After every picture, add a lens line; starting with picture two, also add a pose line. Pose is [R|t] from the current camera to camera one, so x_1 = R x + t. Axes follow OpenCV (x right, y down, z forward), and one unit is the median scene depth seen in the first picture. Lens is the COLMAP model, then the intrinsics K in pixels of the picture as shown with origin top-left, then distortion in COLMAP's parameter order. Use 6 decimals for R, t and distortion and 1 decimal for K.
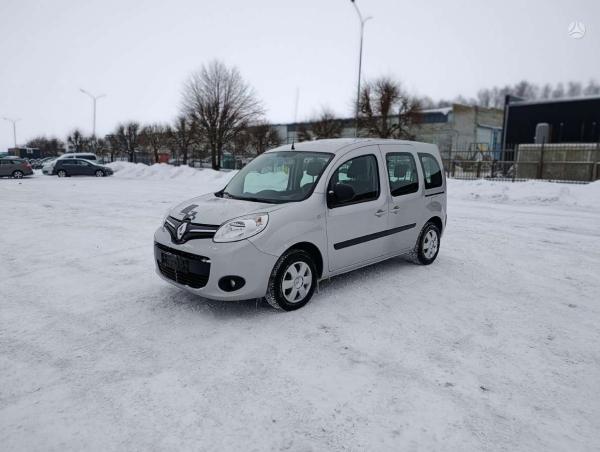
lens RADIAL K [[410.3, 0, 296.7], [0, 410.3, 221.5], [0, 0, 1]] dist [0.010105, -0.024922]
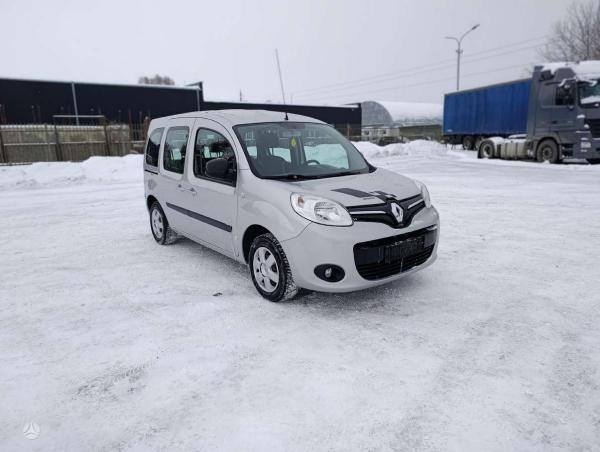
lens RADIAL K [[410.3, 0, 296.2], [0, 410.3, 221.9], [0, 0, 1]] dist [0.010105, -0.024922]
pose [[0.085464, -0.205388, 0.974942, -0.353692], [0.168260, 0.967443, 0.189058, -0.048793], [-0.982031, 0.147886, 0.117240, 0.340128]]
